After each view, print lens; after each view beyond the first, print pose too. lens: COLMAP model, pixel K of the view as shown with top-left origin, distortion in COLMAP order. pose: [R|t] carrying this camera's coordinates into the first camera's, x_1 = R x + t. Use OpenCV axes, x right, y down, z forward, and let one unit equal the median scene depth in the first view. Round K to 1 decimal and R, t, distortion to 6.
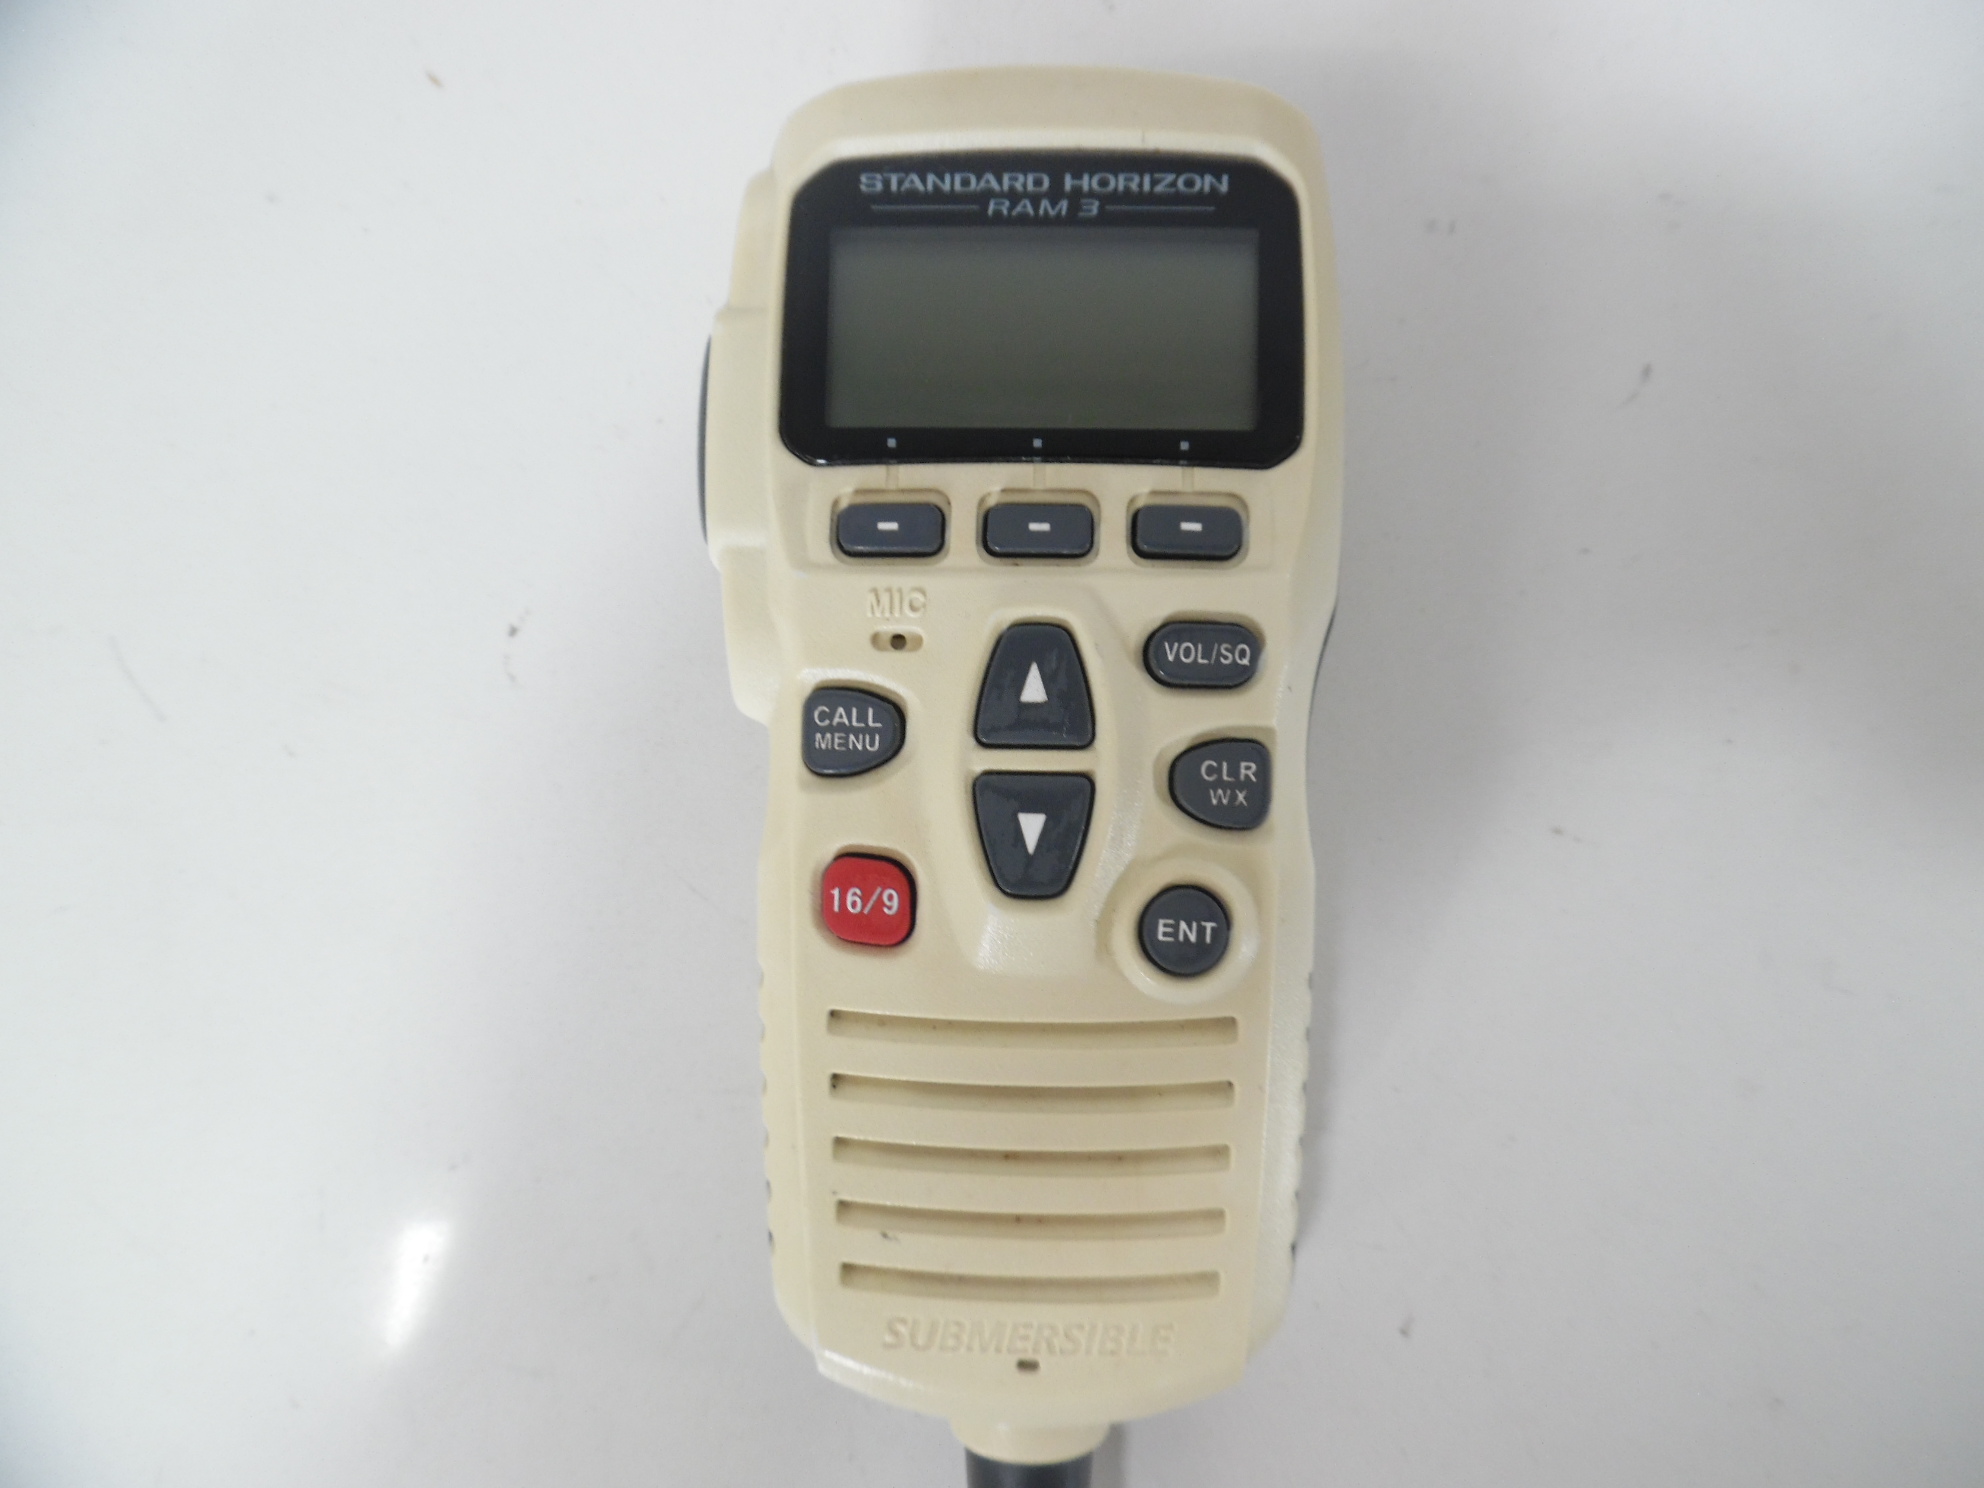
lens RADIAL K [[1373.3, 0, 992.0], [0, 1373.3, 744.0], [0, 0, 1]] dist [-0.019091, 0.002992]
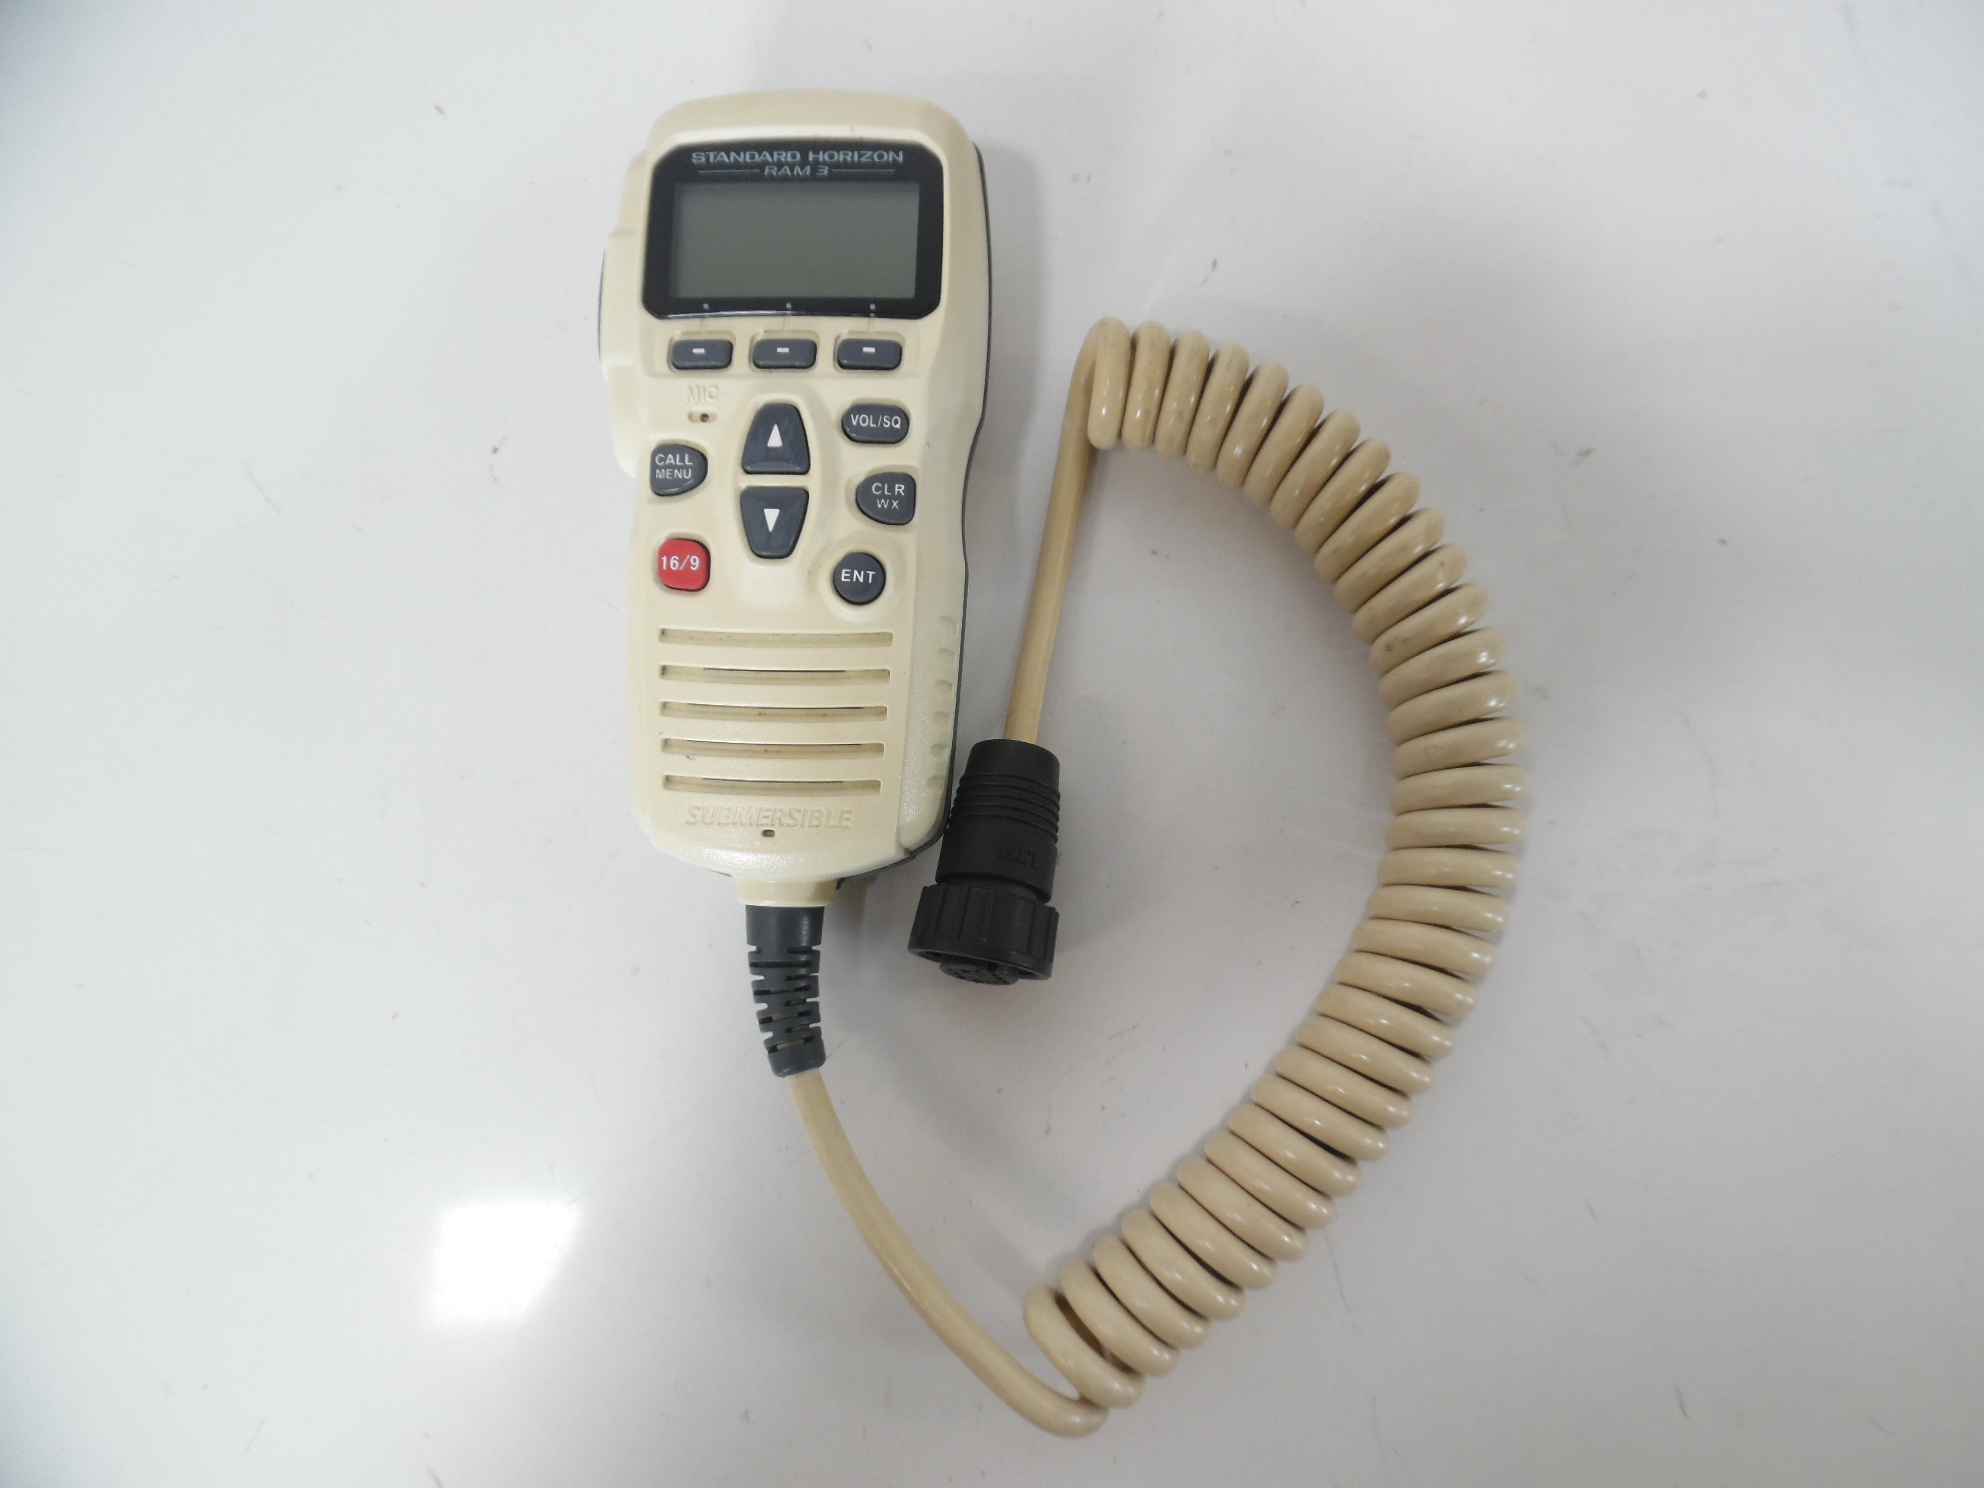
lens RADIAL K [[1485.9, 0, 992.0], [0, 1485.9, 744.0], [0, 0, 1]] dist [0.001403, -0.000400]
pose [[0.998677, 0.012985, -0.049763, 0.395651], [-0.014852, 0.999192, -0.037343, 0.404377], [0.049238, 0.038032, 0.998063, -0.847250]]
